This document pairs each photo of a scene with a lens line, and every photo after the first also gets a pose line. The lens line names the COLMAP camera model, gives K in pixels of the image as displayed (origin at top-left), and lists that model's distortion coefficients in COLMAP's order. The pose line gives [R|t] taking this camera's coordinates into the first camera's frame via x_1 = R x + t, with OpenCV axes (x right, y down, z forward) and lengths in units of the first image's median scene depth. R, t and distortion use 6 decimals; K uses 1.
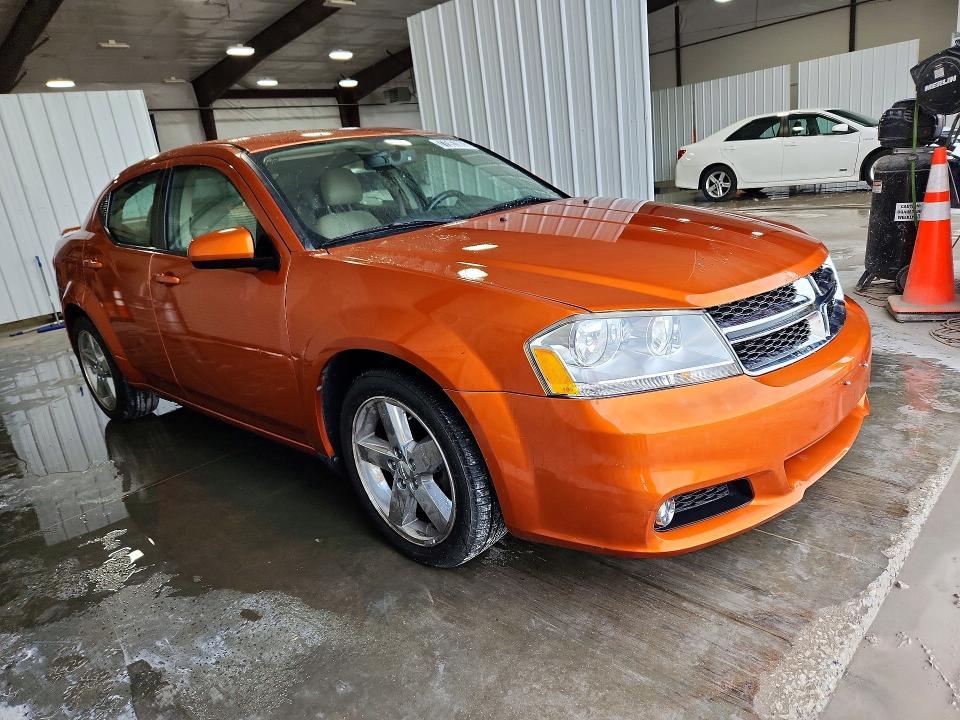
lens RADIAL K [[646.9, 0, 480.0], [0, 646.9, 360.0], [0, 0, 1]] dist [0.004762, 0.000393]
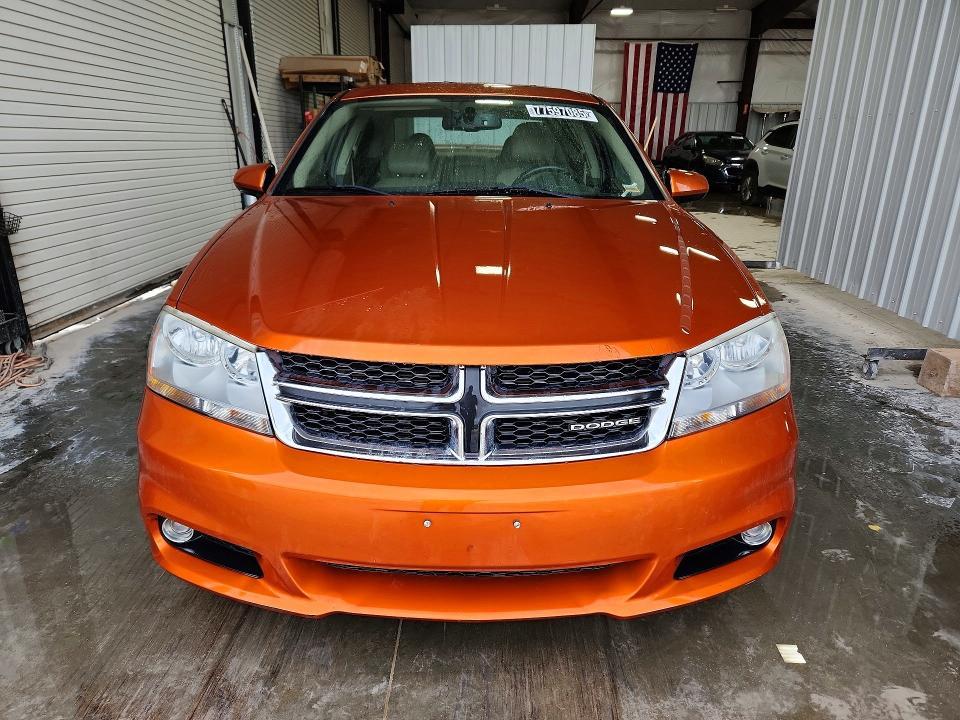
lens RADIAL K [[646.9, 0, 480.0], [0, 646.9, 360.0], [0, 0, 1]] dist [0.004762, 0.000393]
pose [[0.693680, 0.351153, -0.628888, 0.989332], [-0.290795, 0.935326, 0.201504, -0.291336], [0.658973, 0.043098, 0.750930, 0.500700]]
